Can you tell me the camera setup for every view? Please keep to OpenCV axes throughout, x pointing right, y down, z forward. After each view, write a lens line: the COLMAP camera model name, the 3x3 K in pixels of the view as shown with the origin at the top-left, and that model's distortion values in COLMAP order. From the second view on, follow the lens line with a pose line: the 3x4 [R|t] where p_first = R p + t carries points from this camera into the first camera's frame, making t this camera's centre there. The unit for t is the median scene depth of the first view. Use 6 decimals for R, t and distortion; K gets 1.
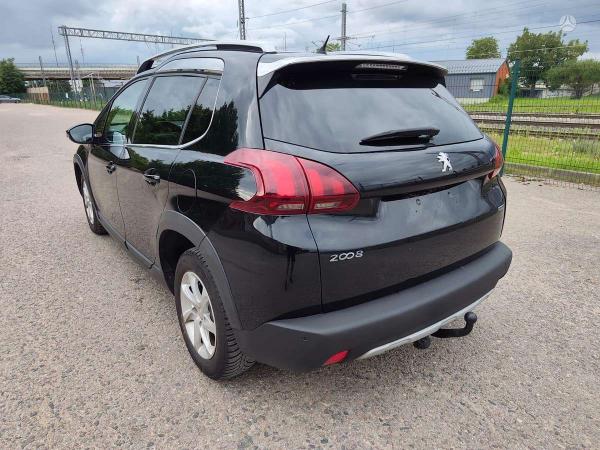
lens RADIAL K [[412.3, 0, 300.0], [0, 412.3, 225.0], [0, 0, 1]] dist [0.002716, -0.000497]
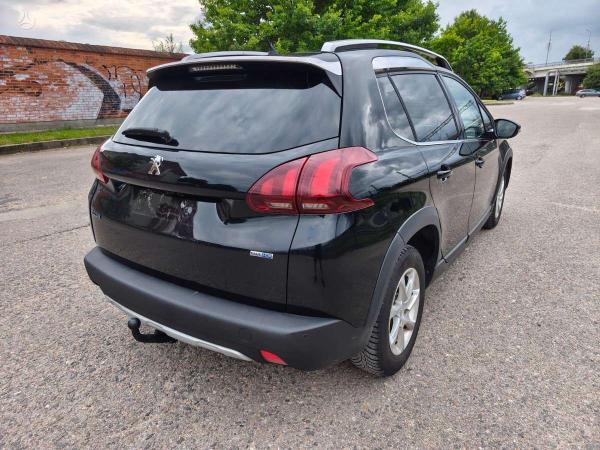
lens RADIAL K [[412.3, 0, 300.0], [0, 412.3, 225.0], [0, 0, 1]] dist [0.002716, -0.000497]
pose [[0.325931, 0.283710, -0.901819, 1.379402], [-0.270259, 0.942062, 0.198695, -0.304052], [0.905941, 0.178964, 0.383723, 0.949547]]
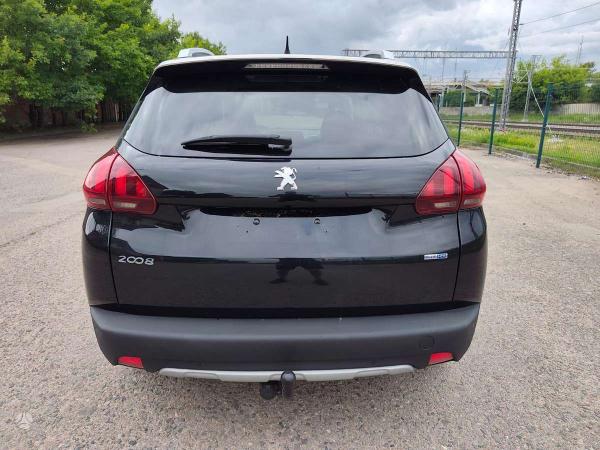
lens RADIAL K [[407.2, 0, 300.0], [0, 407.2, 225.0], [0, 0, 1]] dist [0.007534, 0.005949]
pose [[0.815988, 0.165944, -0.553739, 0.821155], [-0.181103, 0.983073, 0.027733, -0.089122], [0.548968, 0.077654, 0.832229, 0.352194]]
